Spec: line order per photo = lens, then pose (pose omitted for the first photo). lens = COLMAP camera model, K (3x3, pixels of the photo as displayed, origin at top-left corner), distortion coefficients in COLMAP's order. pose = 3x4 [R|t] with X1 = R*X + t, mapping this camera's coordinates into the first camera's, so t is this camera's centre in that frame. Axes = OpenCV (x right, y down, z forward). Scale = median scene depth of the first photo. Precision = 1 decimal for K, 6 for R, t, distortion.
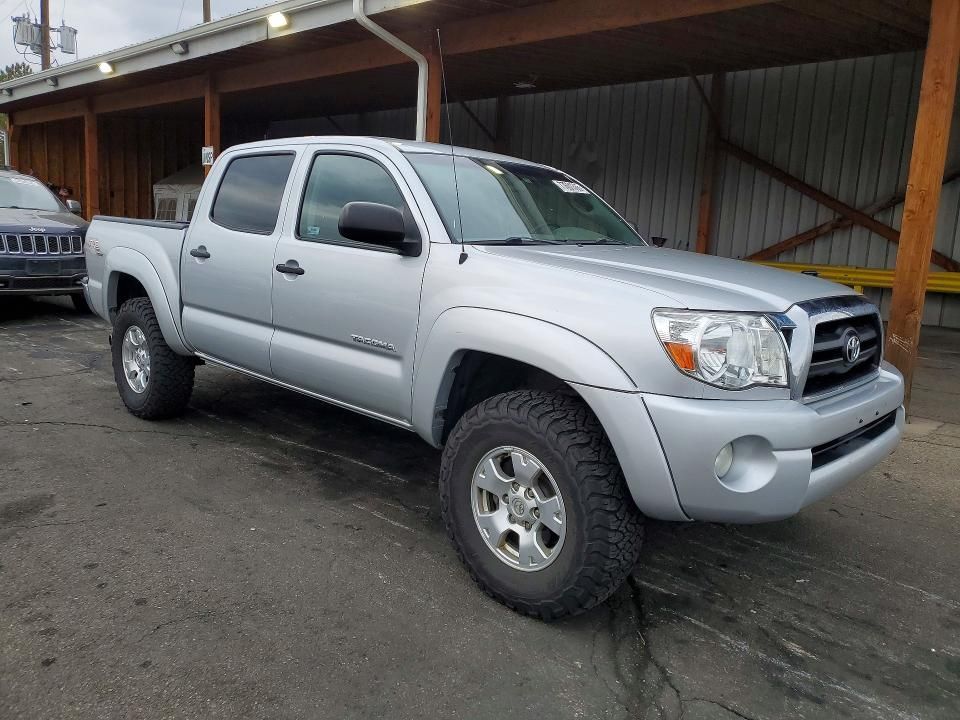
lens RADIAL K [[778.5, 0, 470.8], [0, 778.5, 359.1], [0, 0, 1]] dist [0.012733, 0.013175]
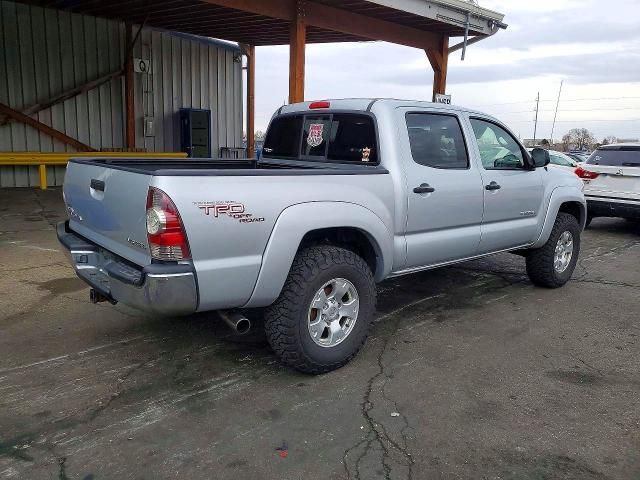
lens RADIAL K [[519.0, 0, 313.9], [0, 519.0, 239.4], [0, 0, 1]] dist [0.012733, 0.013175]
pose [[0.048813, -0.227213, 0.972621, -1.236288], [0.138348, 0.965933, 0.218708, -0.273017], [-0.989180, 0.123884, 0.078585, 1.161404]]
